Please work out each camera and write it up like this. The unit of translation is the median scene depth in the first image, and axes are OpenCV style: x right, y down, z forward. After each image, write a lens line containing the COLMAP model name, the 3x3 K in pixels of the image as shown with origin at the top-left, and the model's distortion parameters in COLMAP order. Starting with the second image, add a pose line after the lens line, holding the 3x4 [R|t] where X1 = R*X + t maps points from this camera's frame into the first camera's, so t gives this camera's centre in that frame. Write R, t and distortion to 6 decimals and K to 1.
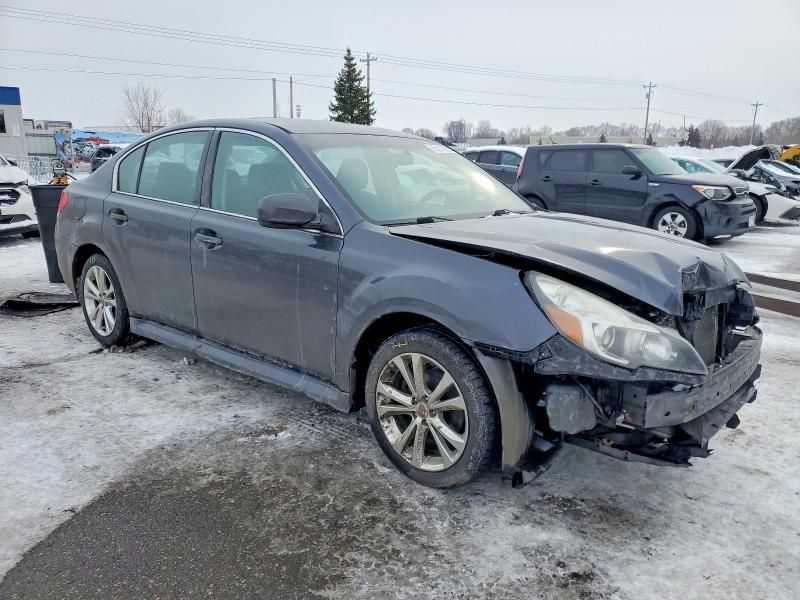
lens RADIAL K [[613.5, 0, 407.0], [0, 613.5, 300.6], [0, 0, 1]] dist [0.016425, 0.004015]
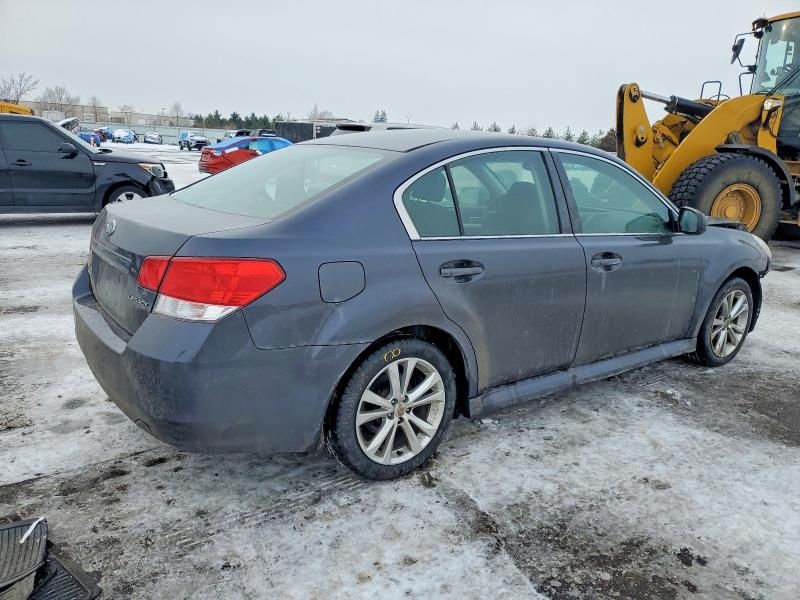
lens RADIAL K [[613.5, 0, 407.0], [0, 613.5, 300.6], [0, 0, 1]] dist [0.016425, 0.004015]
pose [[0.243688, -0.251177, 0.936764, -1.309272], [0.189626, 0.959579, 0.207966, -0.298012], [-0.951135, 0.126957, 0.281468, 0.985611]]
